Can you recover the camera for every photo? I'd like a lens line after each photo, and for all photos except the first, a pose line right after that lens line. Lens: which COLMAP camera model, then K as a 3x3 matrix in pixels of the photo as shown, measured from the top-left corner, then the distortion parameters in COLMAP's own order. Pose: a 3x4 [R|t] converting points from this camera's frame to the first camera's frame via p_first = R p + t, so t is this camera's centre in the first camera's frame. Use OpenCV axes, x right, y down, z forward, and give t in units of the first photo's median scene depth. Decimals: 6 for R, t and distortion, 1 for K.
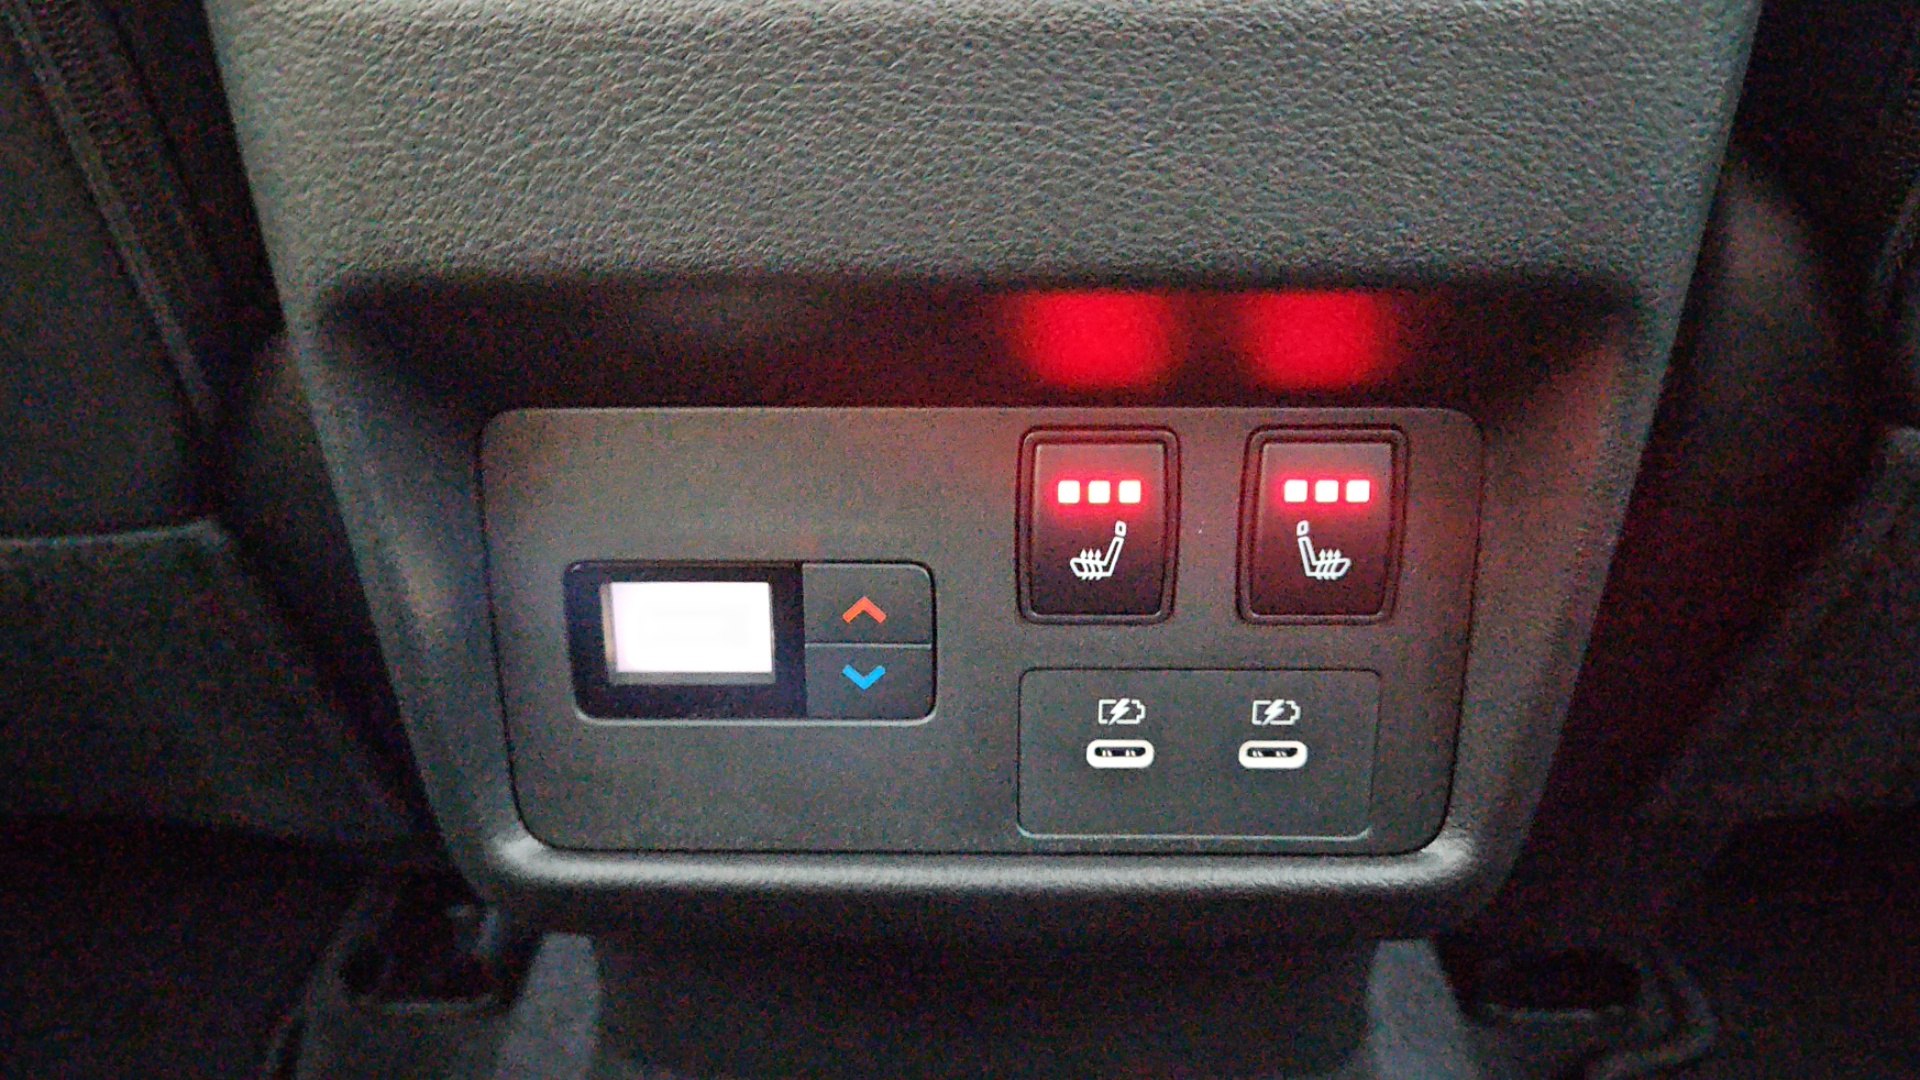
lens RADIAL K [[1425.9, 0, 950.5], [0, 1425.9, 548.1], [0, 0, 1]] dist [0.056487, -0.055341]
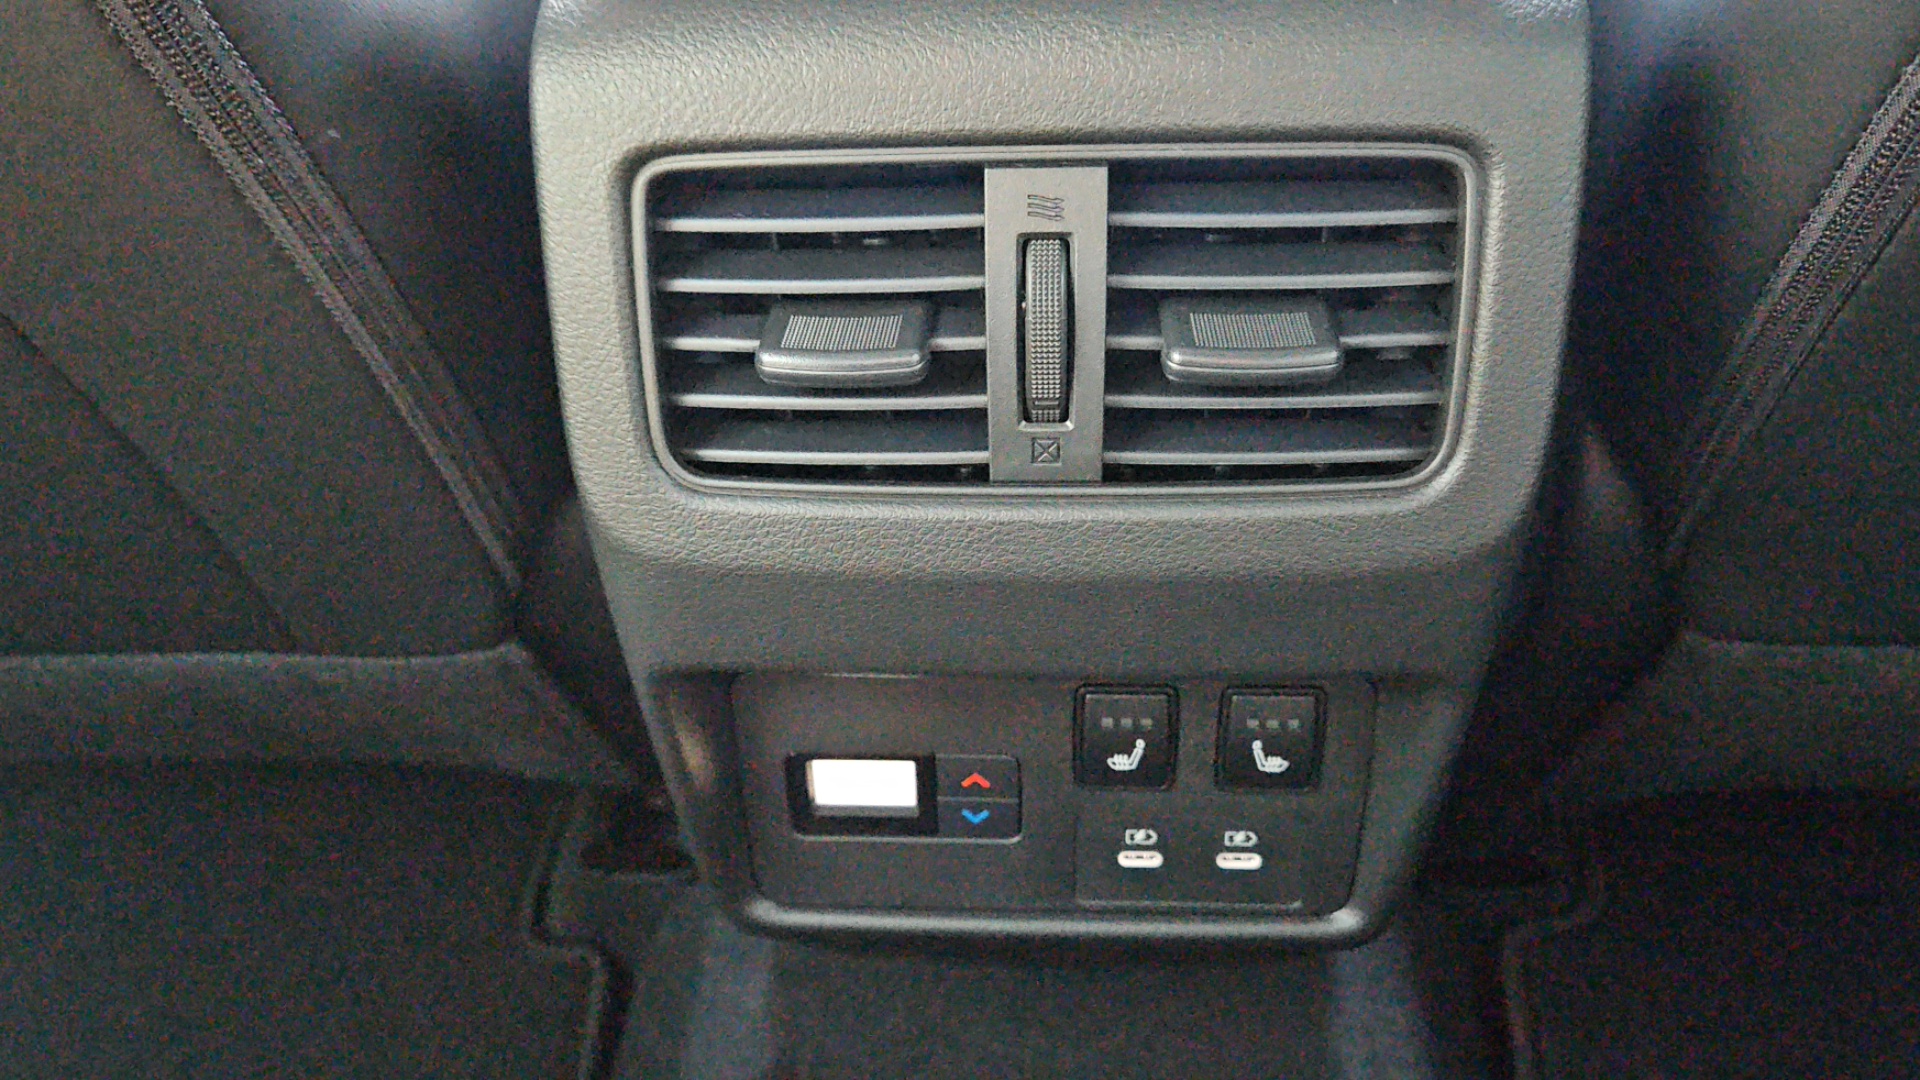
lens RADIAL K [[1425.9, 0, 967.8], [0, 1425.9, 532.3], [0, 0, 1]] dist [0.056487, -0.055341]
pose [[0.999285, -0.004524, -0.037546, -0.009143], [0.012398, 0.977136, 0.212253, -0.544788], [0.035727, -0.212567, 0.976493, -0.459797]]
